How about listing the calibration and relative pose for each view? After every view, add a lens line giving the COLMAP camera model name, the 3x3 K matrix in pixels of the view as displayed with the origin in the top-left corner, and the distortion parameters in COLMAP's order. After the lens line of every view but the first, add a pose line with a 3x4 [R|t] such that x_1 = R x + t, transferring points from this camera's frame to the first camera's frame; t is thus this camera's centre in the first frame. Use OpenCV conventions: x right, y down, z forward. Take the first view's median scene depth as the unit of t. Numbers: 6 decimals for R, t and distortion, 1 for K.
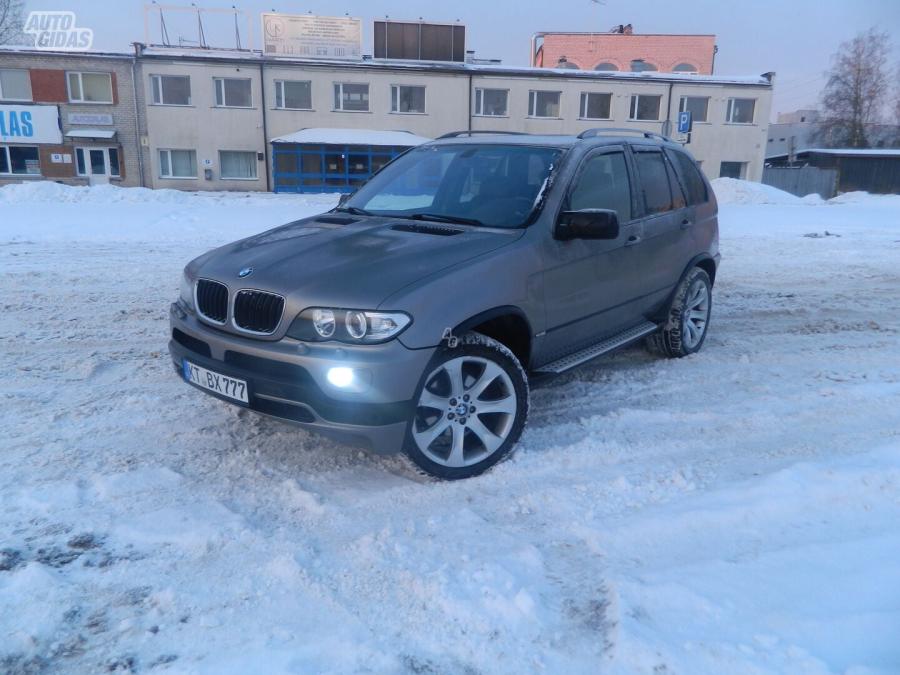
lens RADIAL K [[670.3, 0, 446.7], [0, 670.3, 332.8], [0, 0, 1]] dist [0.014546, -0.011430]
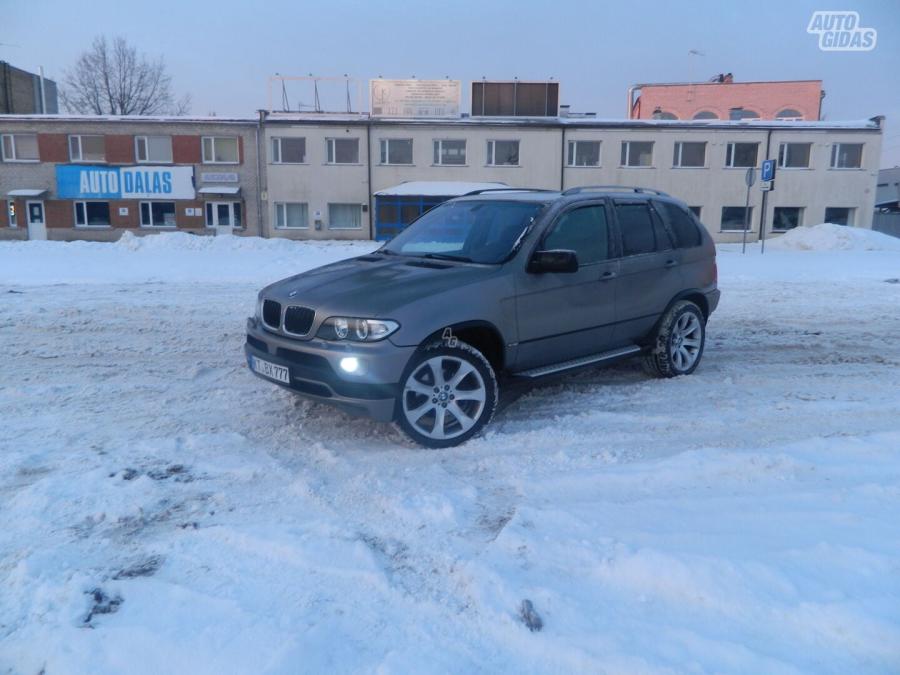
lens RADIAL K [[670.3, 0, 446.4], [0, 670.3, 332.9], [0, 0, 1]] dist [0.014546, -0.011430]
pose [[0.988079, 0.016725, -0.153037, 0.171923], [-0.027339, 0.997343, -0.067520, 0.057767], [0.151501, 0.070899, 0.985911, -0.249662]]
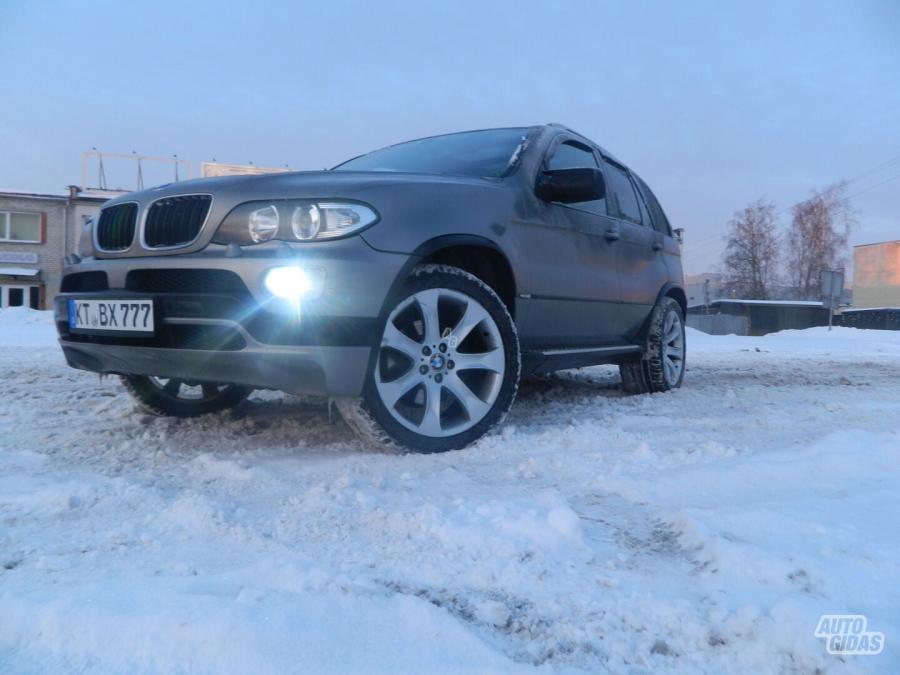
lens RADIAL K [[670.3, 0, 447.3], [0, 670.3, 332.4], [0, 0, 1]] dist [0.014546, -0.011430]
pose [[0.994885, 0.003938, 0.100939, -0.033082], [0.019569, 0.972798, -0.230829, 0.192713], [-0.099103, 0.231623, 0.967744, 0.172871]]
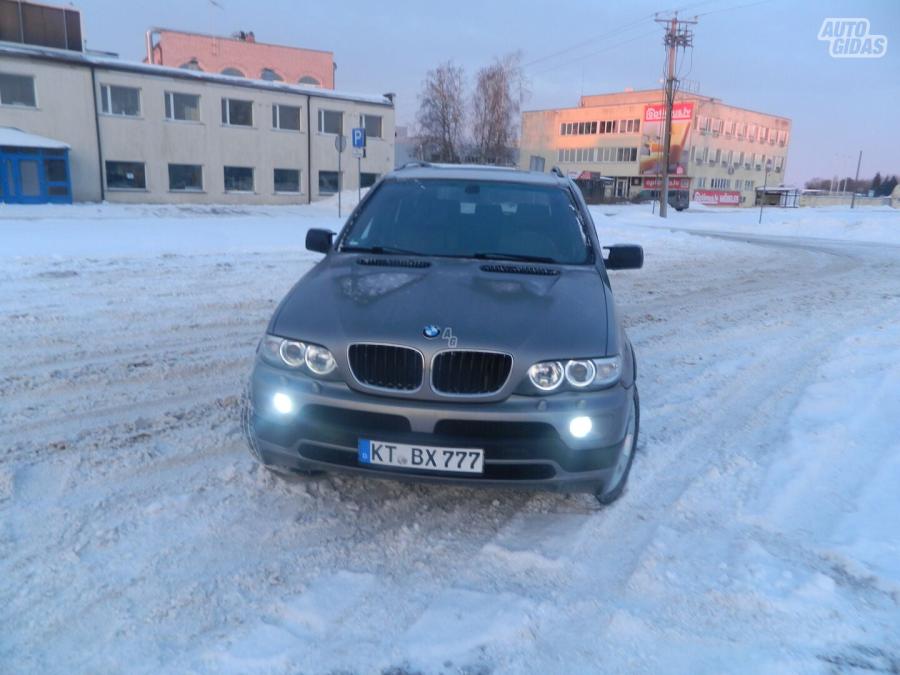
lens RADIAL K [[670.3, 0, 445.8], [0, 670.3, 333.7], [0, 0, 1]] dist [0.014546, -0.011430]
pose [[0.848193, -0.103869, 0.519403, -0.544315], [0.107091, 0.993962, 0.023890, -0.077023], [-0.518748, 0.035360, 0.854196, 0.155906]]
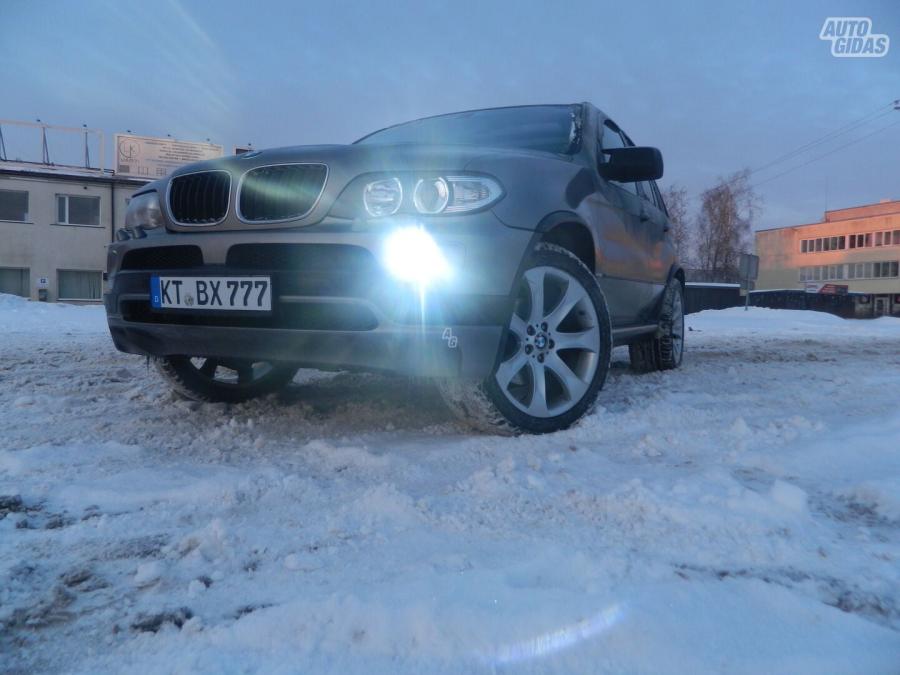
lens RADIAL K [[670.3, 0, 446.2], [0, 670.3, 333.0], [0, 0, 1]] dist [0.014546, -0.011430]
pose [[0.975588, -0.005837, 0.219533, -0.184944], [0.050566, 0.978758, -0.198686, 0.185730], [-0.213710, 0.204937, 0.955159, 0.212252]]
